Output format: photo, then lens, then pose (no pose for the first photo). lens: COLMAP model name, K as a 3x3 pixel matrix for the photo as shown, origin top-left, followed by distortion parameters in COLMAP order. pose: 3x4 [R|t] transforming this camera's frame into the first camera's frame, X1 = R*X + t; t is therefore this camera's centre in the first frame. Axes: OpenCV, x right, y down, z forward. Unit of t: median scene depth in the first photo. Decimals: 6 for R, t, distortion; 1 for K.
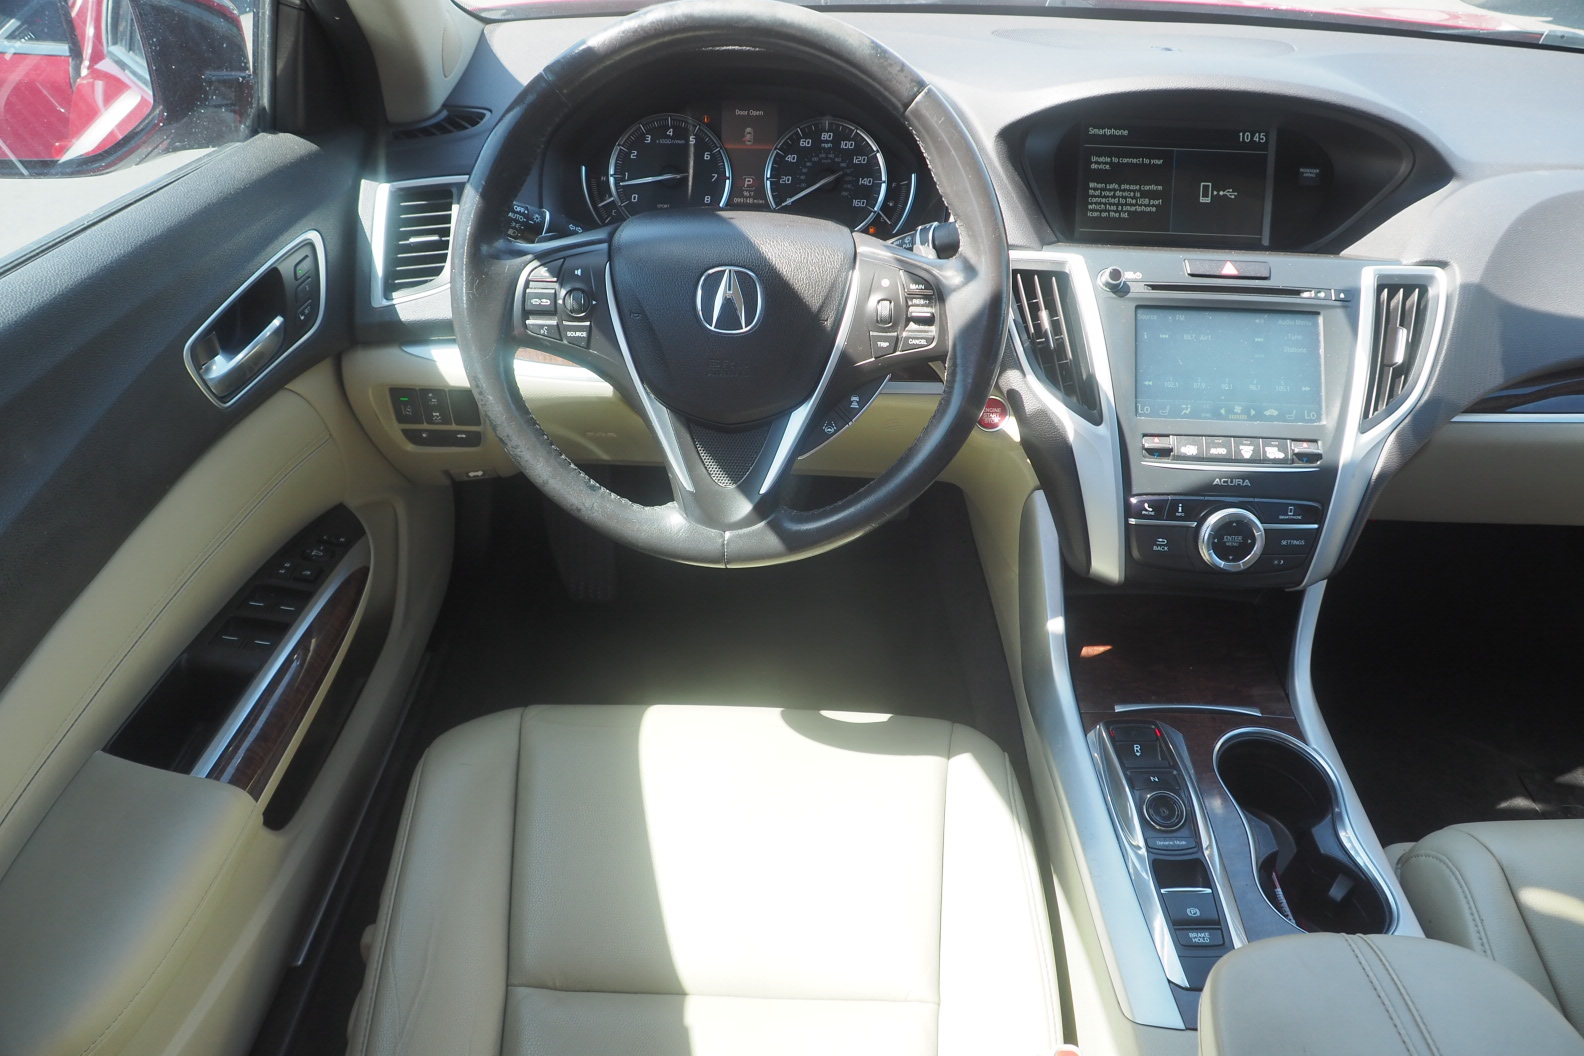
lens RADIAL K [[1114.4, 0, 803.1], [0, 1114.4, 529.7], [0, 0, 1]] dist [-0.030320, -0.000175]
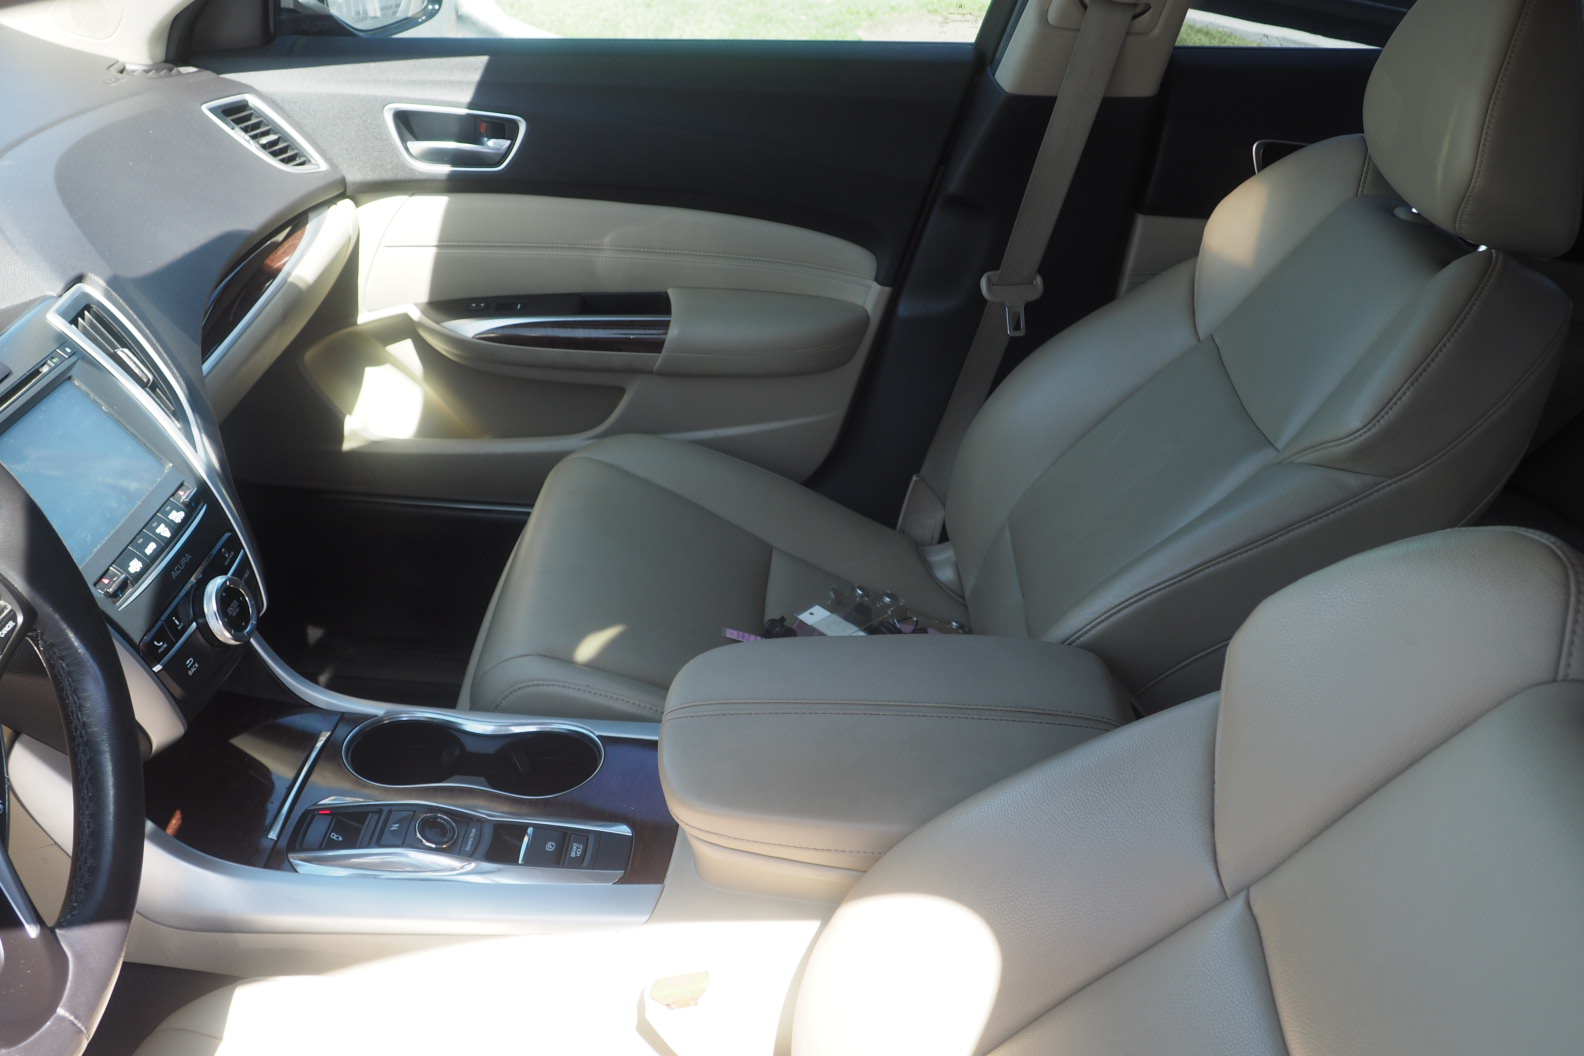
lens RADIAL K [[1381.1, 0, 785.3], [0, 1381.1, 529.4], [0, 0, 1]] dist [-0.027168, -0.005479]
pose [[0.030118, -0.535816, 0.843798, -0.505251], [0.522795, 0.727950, 0.443592, -0.293790], [-0.851926, 0.427773, 0.302046, 0.233839]]
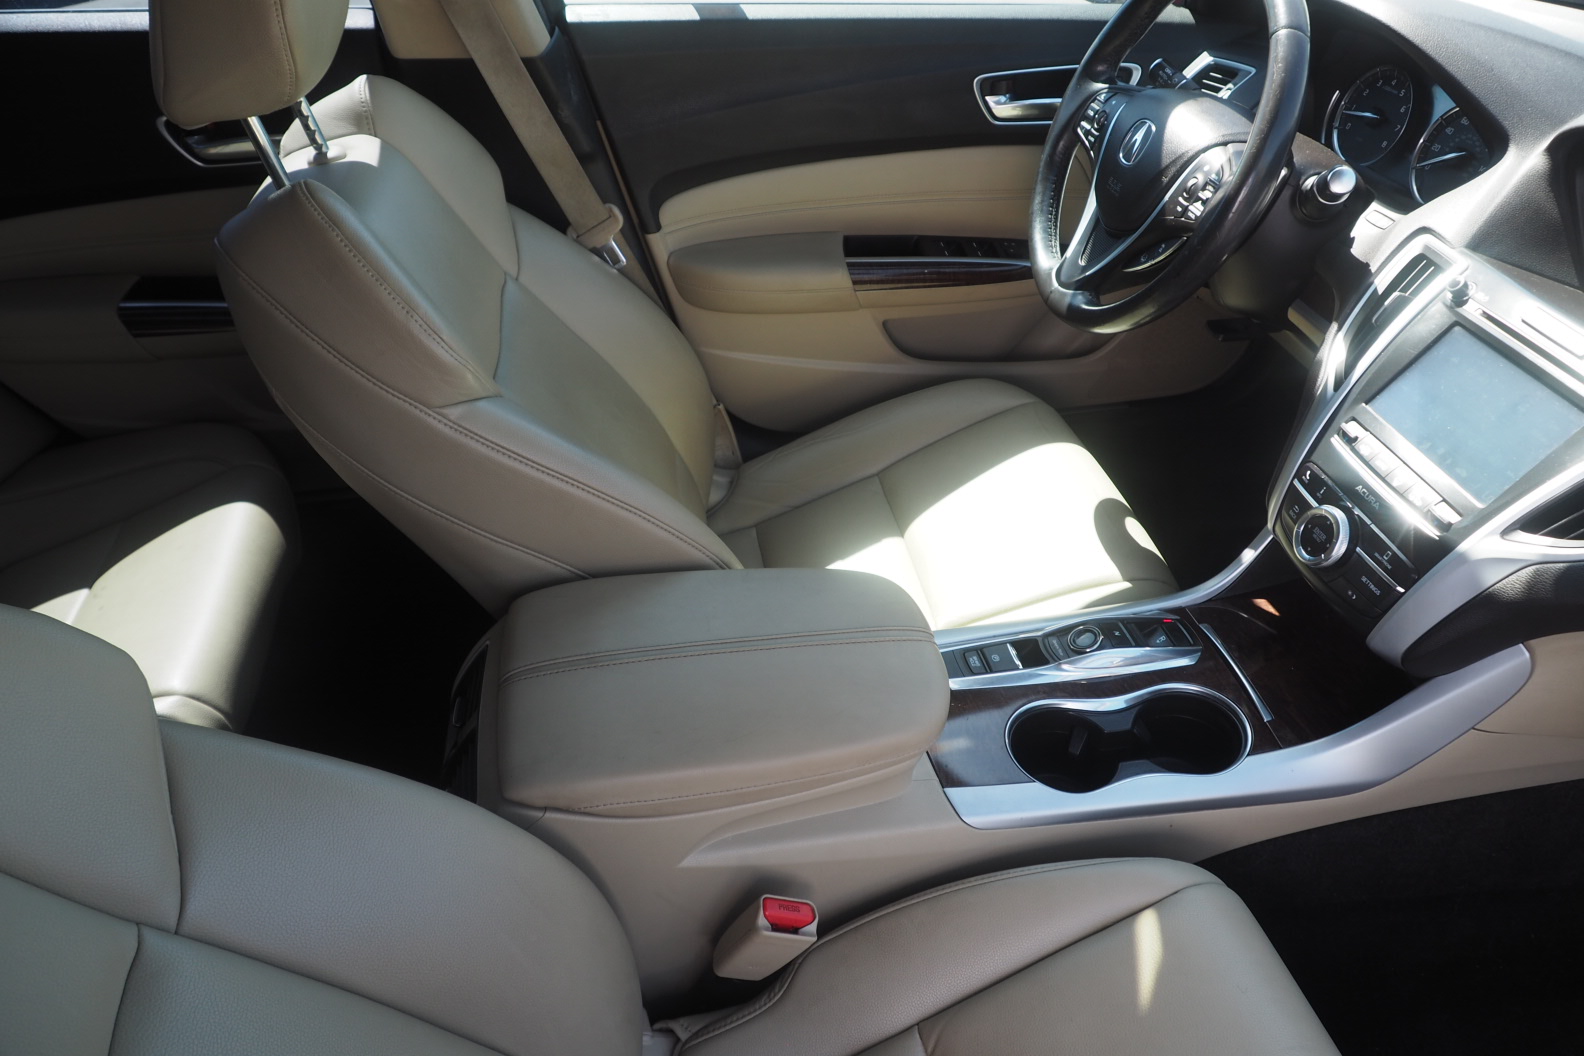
lens RADIAL K [[1114.4, 0, 800.0], [0, 1114.4, 527.3], [0, 0, 1]] dist [-0.030320, -0.000175]
pose [[0.181387, 0.556223, -0.810996, 1.088870], [-0.542668, 0.744362, 0.389148, -0.128910], [0.820128, 0.369515, 0.436862, 0.156410]]
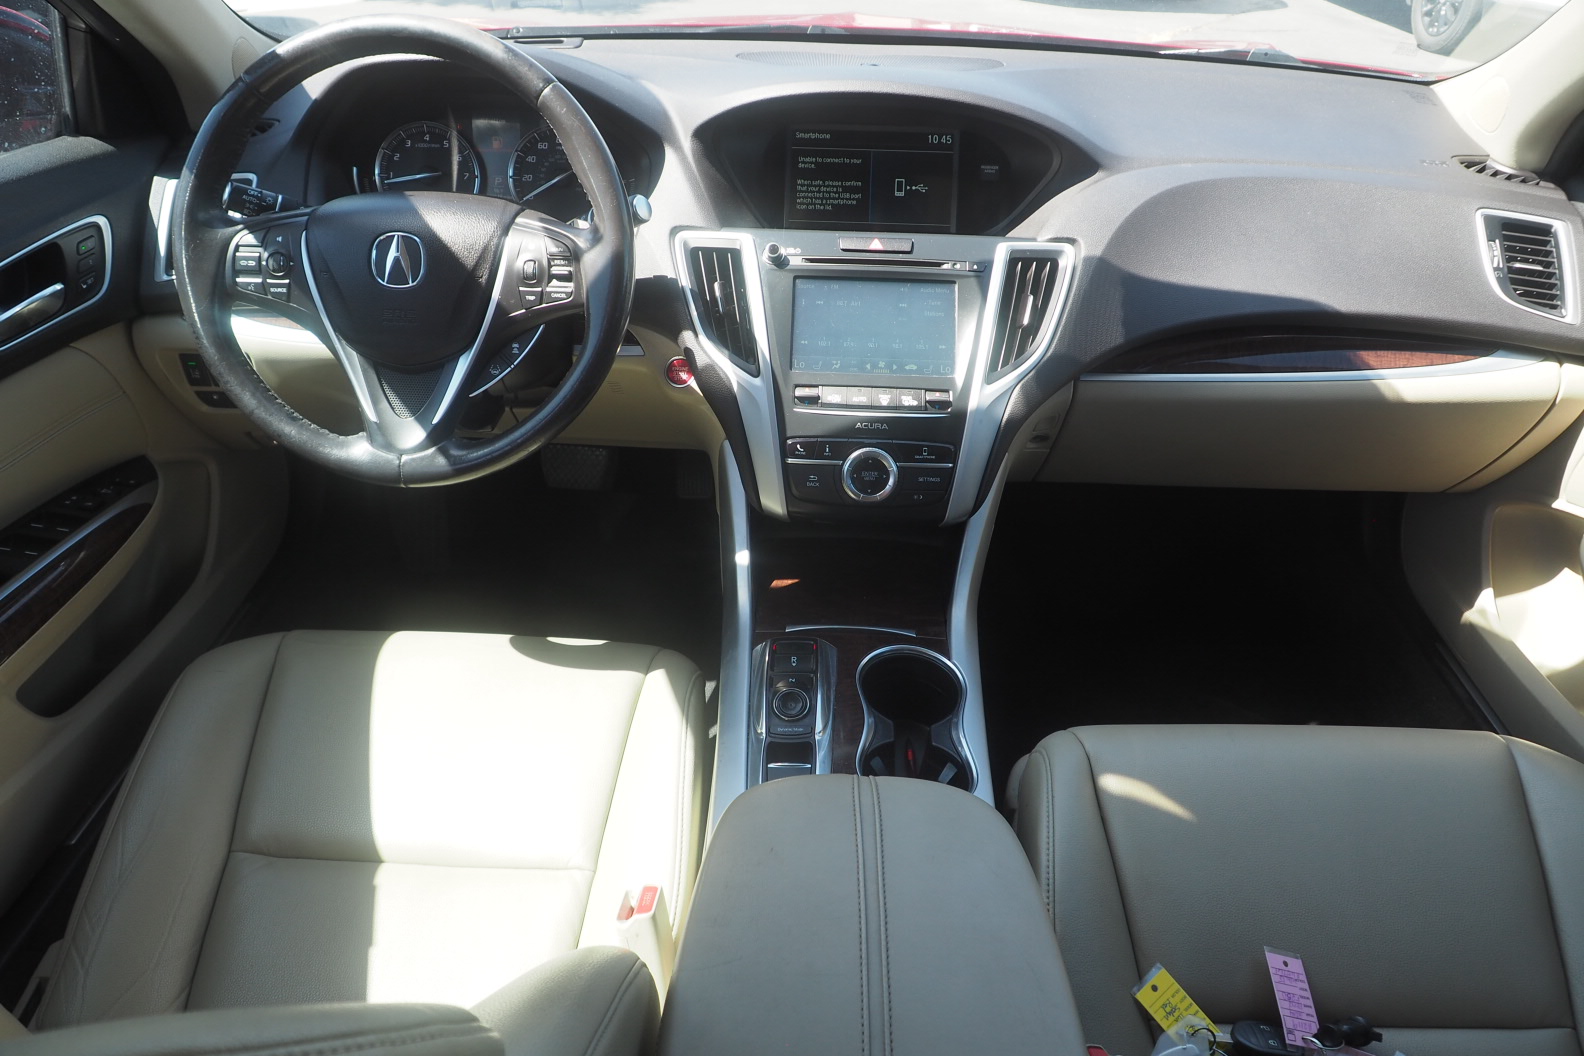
lens RADIAL K [[1114.4, 0, 793.1], [0, 1114.4, 527.0], [0, 0, 1]] dist [-0.030320, -0.000175]
pose [[0.999782, 0.004142, -0.020478, 0.321718], [-0.005073, 0.998945, -0.045633, 0.112549], [0.020267, 0.045727, 0.998748, -0.148794]]
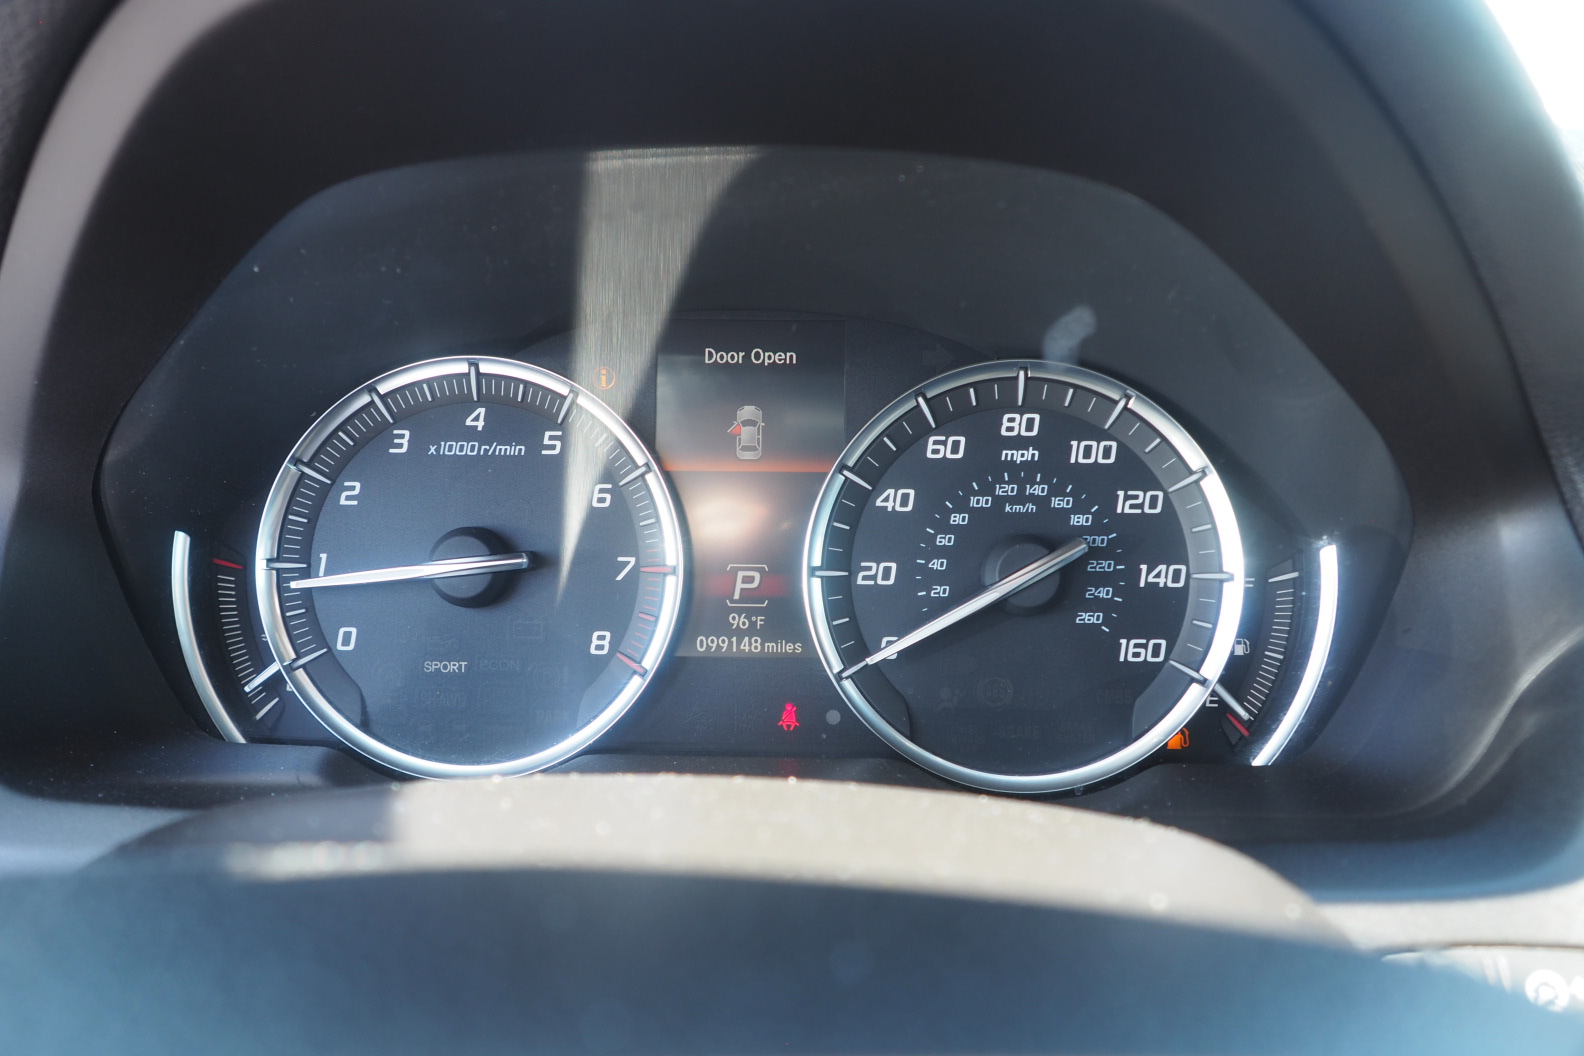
lens RADIAL K [[1114.4, 0, 794.1], [0, 1114.4, 523.5], [0, 0, 1]] dist [-0.030320, -0.000175]
pose [[0.999630, -0.011456, -0.024690, -0.033250], [0.002495, 0.941854, -0.336014, -0.260259], [0.027104, 0.335828, 0.941533, 0.818682]]
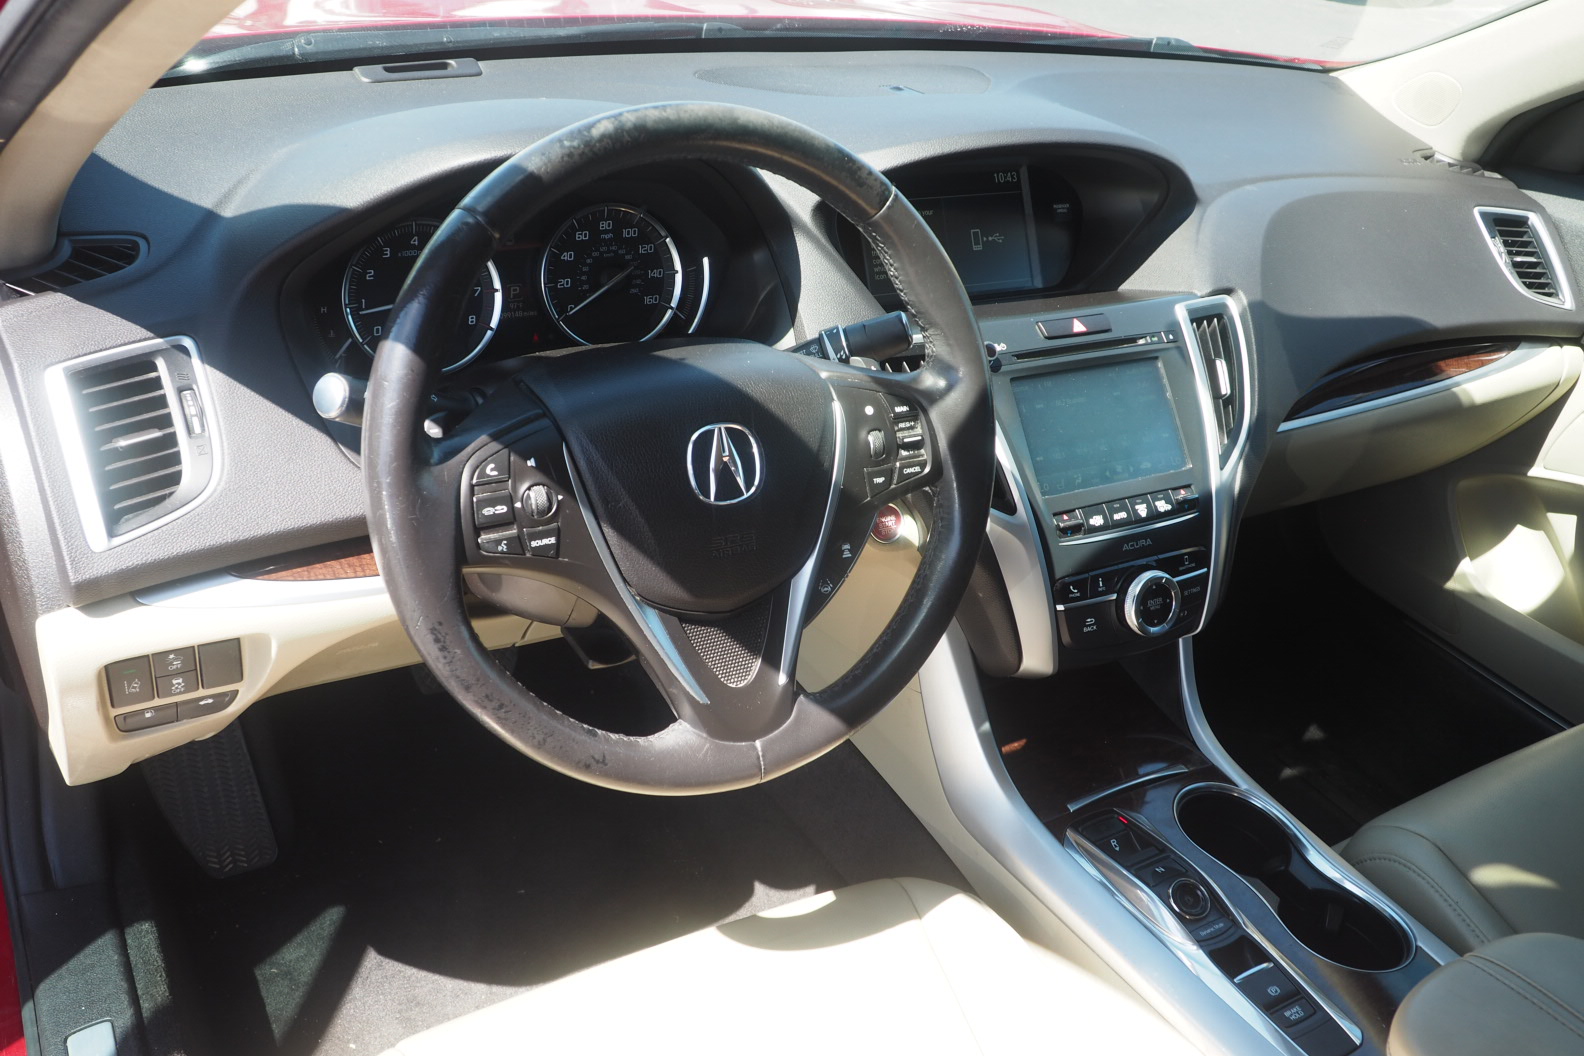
lens RADIAL K [[1381.1, 0, 784.6], [0, 1381.1, 530.4], [0, 0, 1]] dist [-0.027168, -0.005479]
pose [[0.863654, -0.201527, 0.462049, -0.417395], [0.220881, 0.975221, 0.012484, -0.134207], [-0.453116, 0.091276, 0.886766, 0.076410]]
